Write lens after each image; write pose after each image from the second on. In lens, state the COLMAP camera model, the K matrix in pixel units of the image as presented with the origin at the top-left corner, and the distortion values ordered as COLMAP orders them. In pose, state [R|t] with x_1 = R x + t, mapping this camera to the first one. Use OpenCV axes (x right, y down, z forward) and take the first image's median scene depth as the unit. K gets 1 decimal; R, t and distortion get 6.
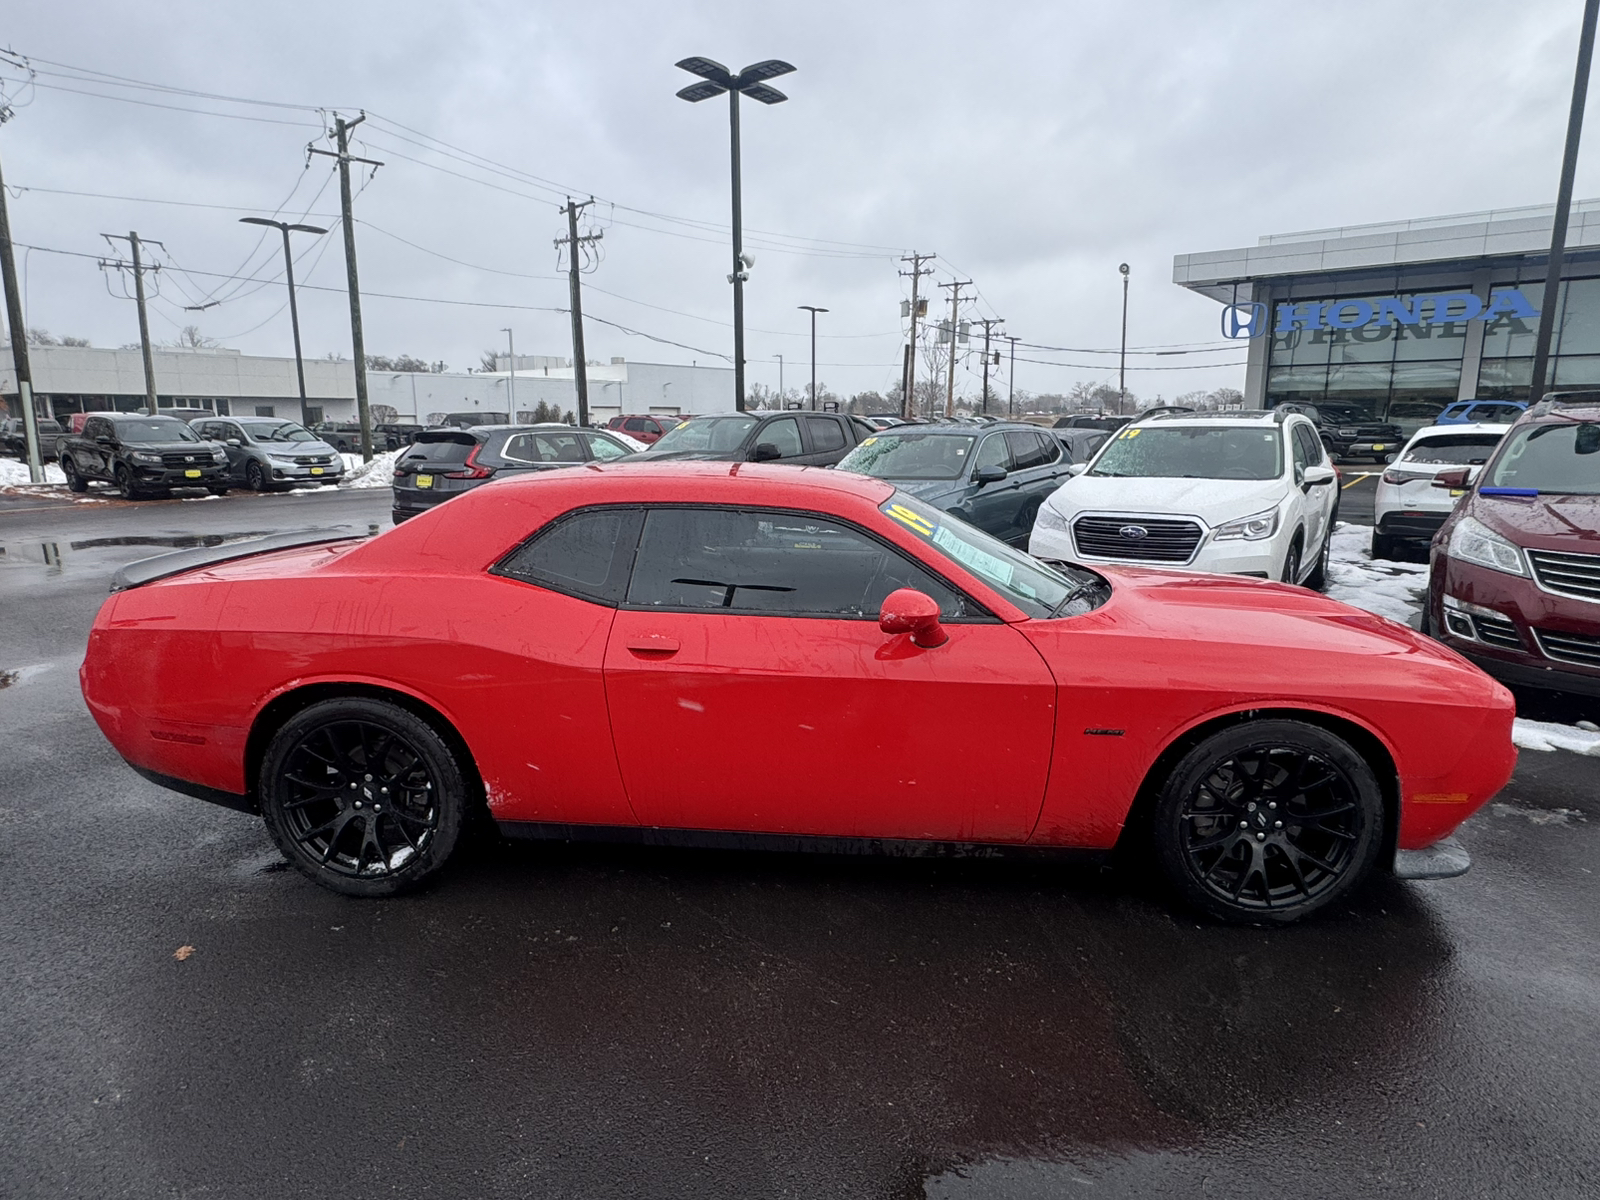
lens RADIAL K [[949.5, 0, 800.0], [0, 949.5, 600.0], [0, 0, 1]] dist [-0.002229, -0.001527]
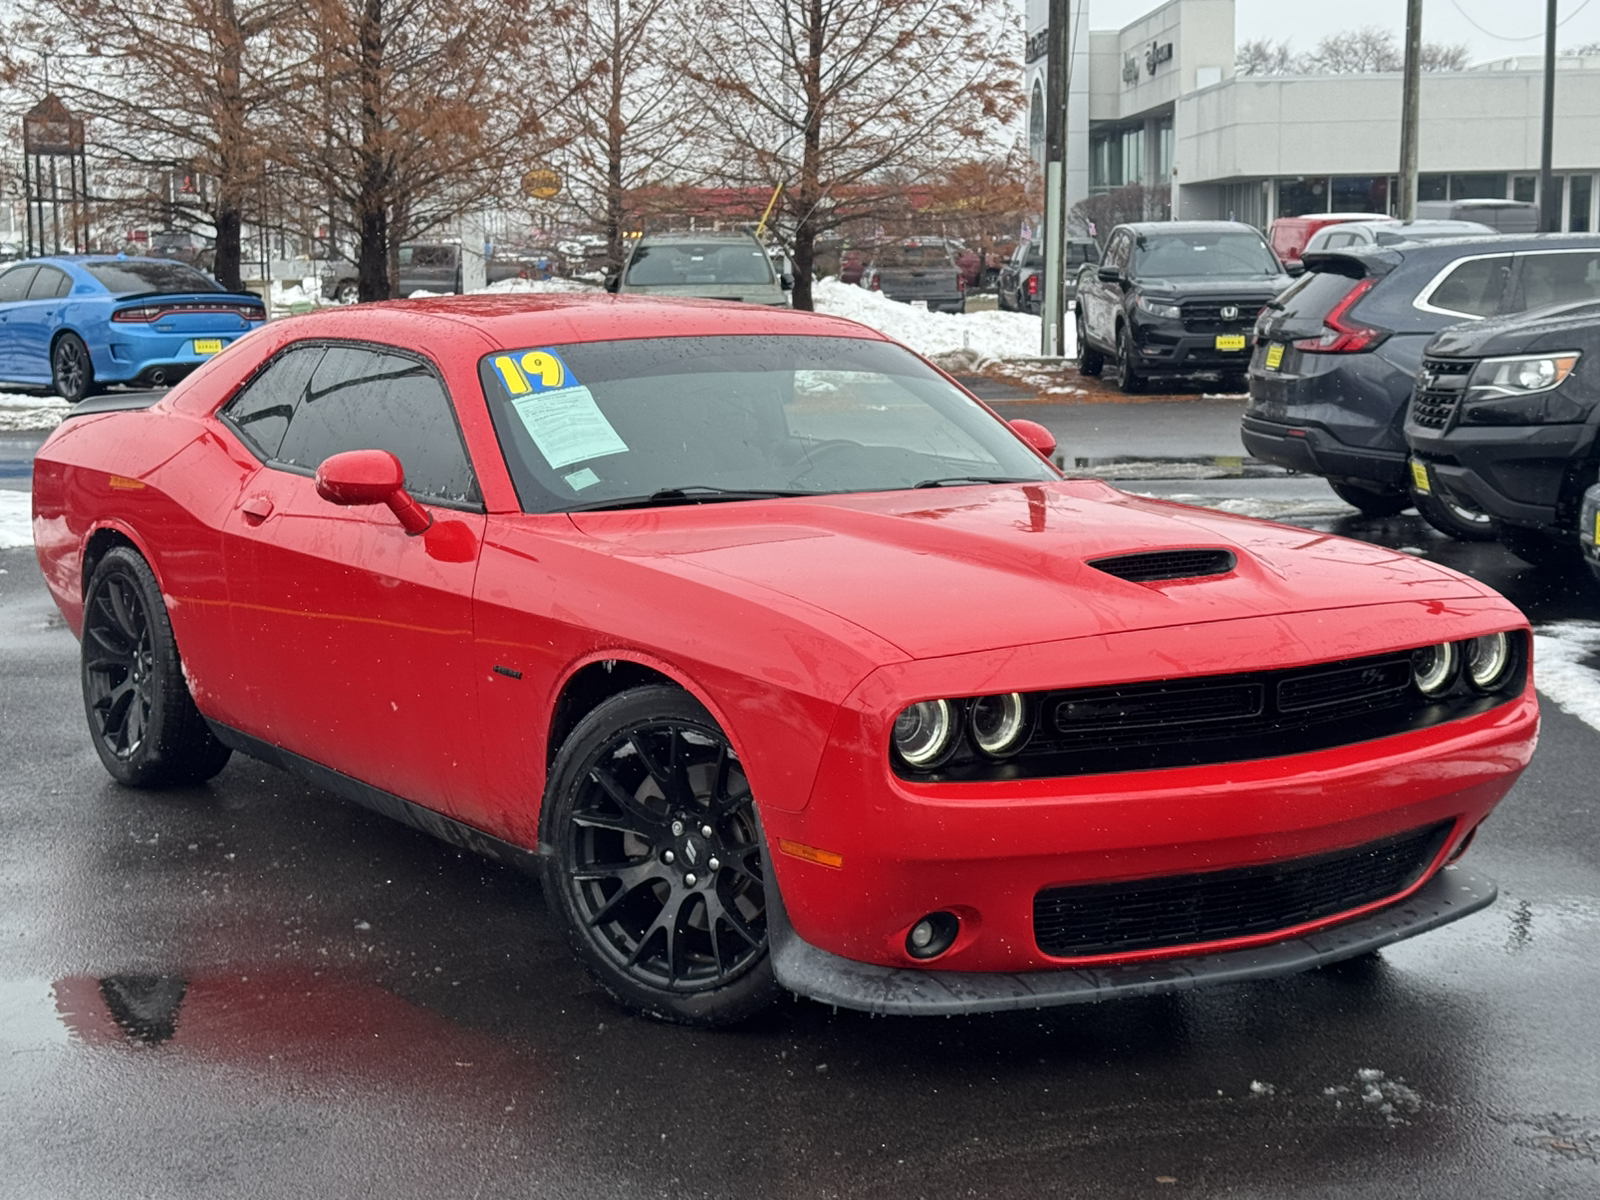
lens RADIAL K [[2789.4, 0, 800.0], [0, 2789.4, 600.0], [0, 0, 1]] dist [0.169823, -0.204057]
pose [[0.598585, 0.093977, -0.795528, 0.371936], [-0.136745, 0.990506, 0.014118, 0.004979], [0.789302, 0.100334, 0.605752, -0.016118]]
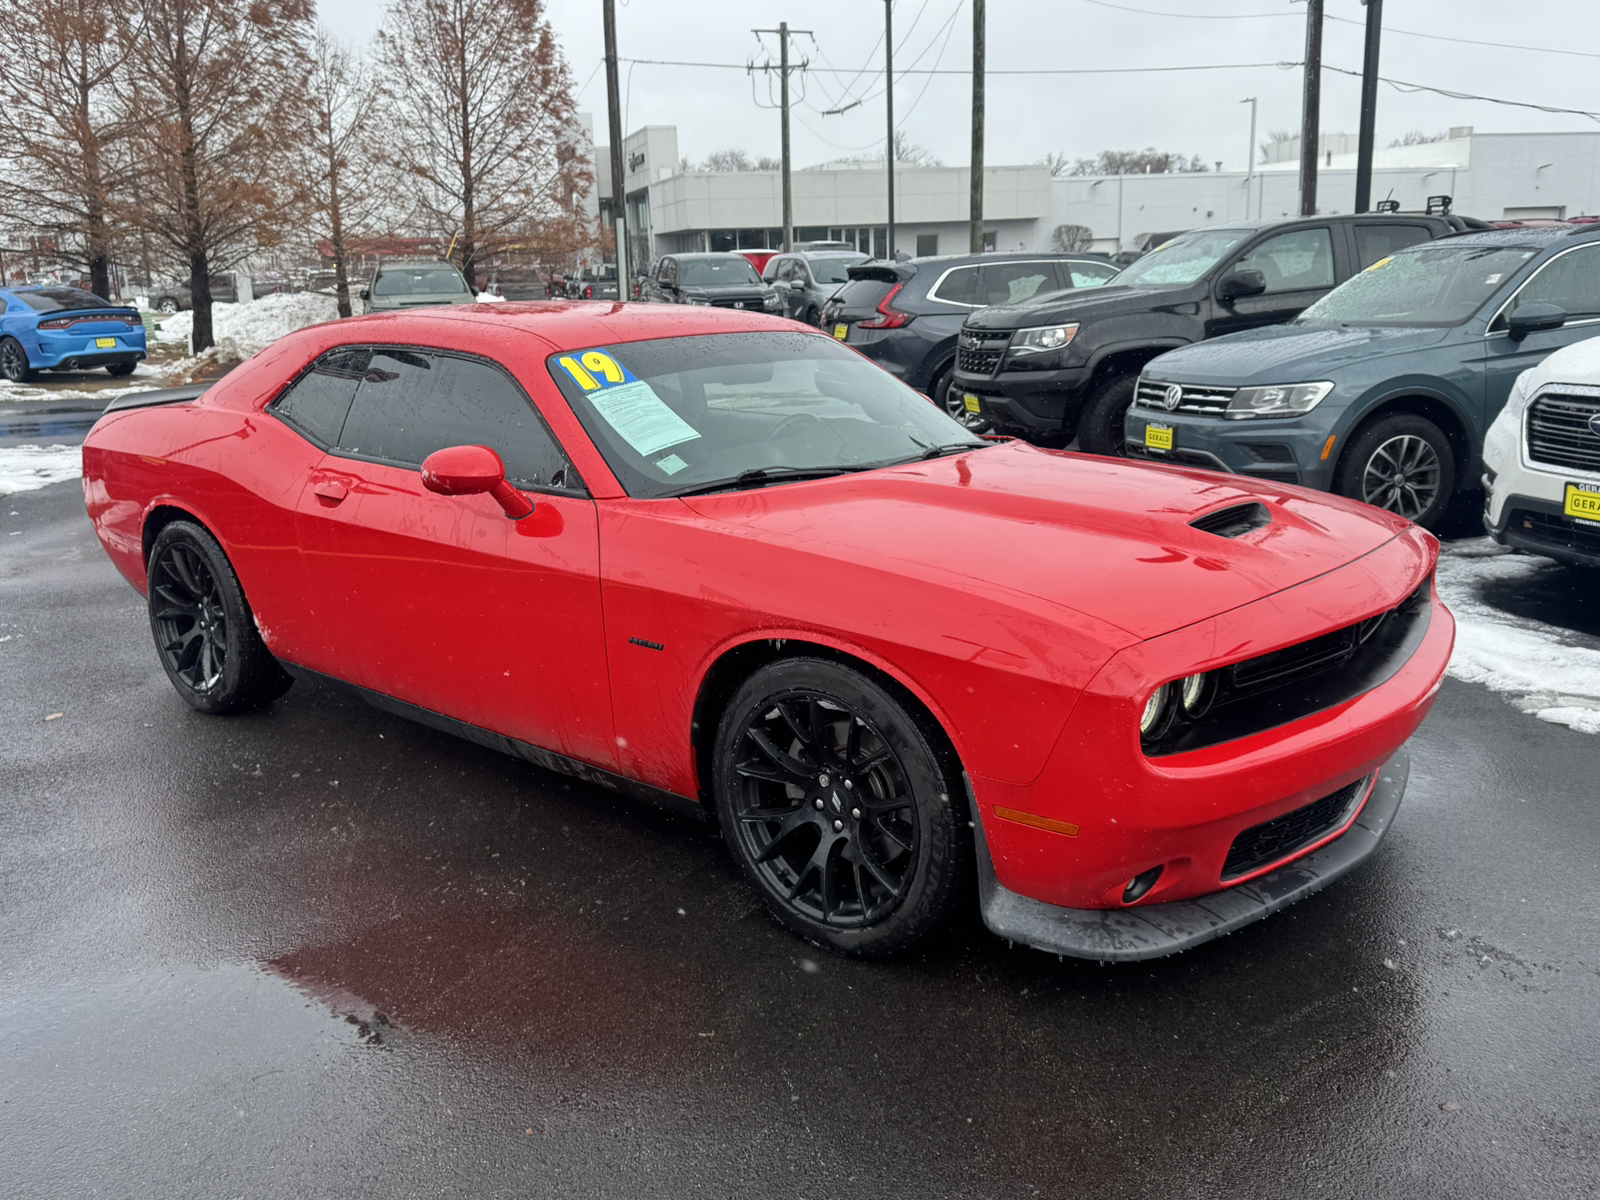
lens RADIAL K [[1417.8, 0, 768.3], [0, 1417.8, 601.1], [0, 0, 1]] dist [0.116118, -0.203975]
pose [[0.778306, 0.120225, -0.616268, 0.199168], [-0.083799, 0.992606, 0.087810, -0.001489], [0.622268, -0.016701, 0.782626, 0.024228]]
